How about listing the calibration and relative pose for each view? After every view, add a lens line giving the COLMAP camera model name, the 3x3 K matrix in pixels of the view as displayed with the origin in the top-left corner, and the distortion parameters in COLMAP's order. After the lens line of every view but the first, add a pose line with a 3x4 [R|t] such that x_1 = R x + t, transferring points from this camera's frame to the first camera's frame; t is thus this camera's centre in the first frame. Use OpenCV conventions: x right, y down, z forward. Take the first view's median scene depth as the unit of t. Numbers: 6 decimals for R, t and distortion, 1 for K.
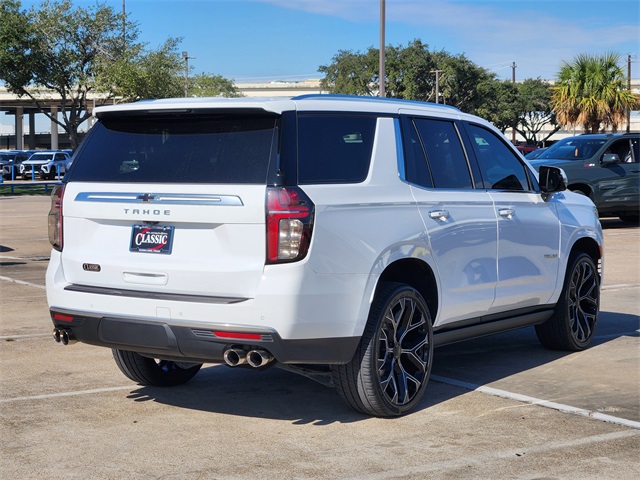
lens RADIAL K [[1095.6, 0, 292.5], [0, 1095.6, 240.1], [0, 0, 1]] dist [-0.023789, 0.140627]
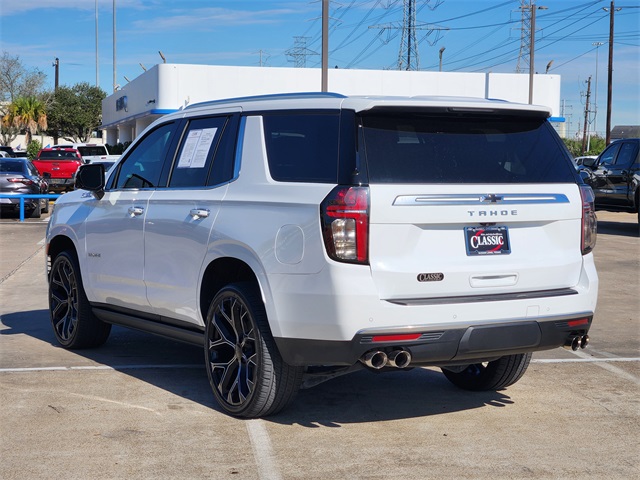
lens RADIAL K [[1095.6, 0, 292.5], [0, 1095.6, 240.1], [0, 0, 1]] dist [-0.023789, 0.140627]
pose [[0.455957, -0.059378, 0.888019, -1.076199], [0.054143, 0.997775, 0.038917, -0.049058], [-0.888353, 0.030335, 0.458157, 0.703112]]
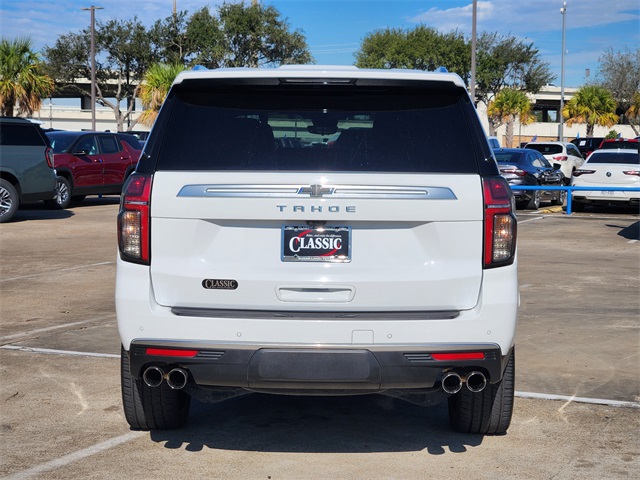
lens RADIAL K [[1095.6, 0, 292.5], [0, 1095.6, 240.1], [0, 0, 1]] dist [-0.023789, 0.140627]
pose [[0.854002, -0.037808, 0.518895, -0.547556], [0.030539, 0.999279, 0.022549, -0.021553], [-0.519373, -0.003410, 0.854541, 0.338021]]
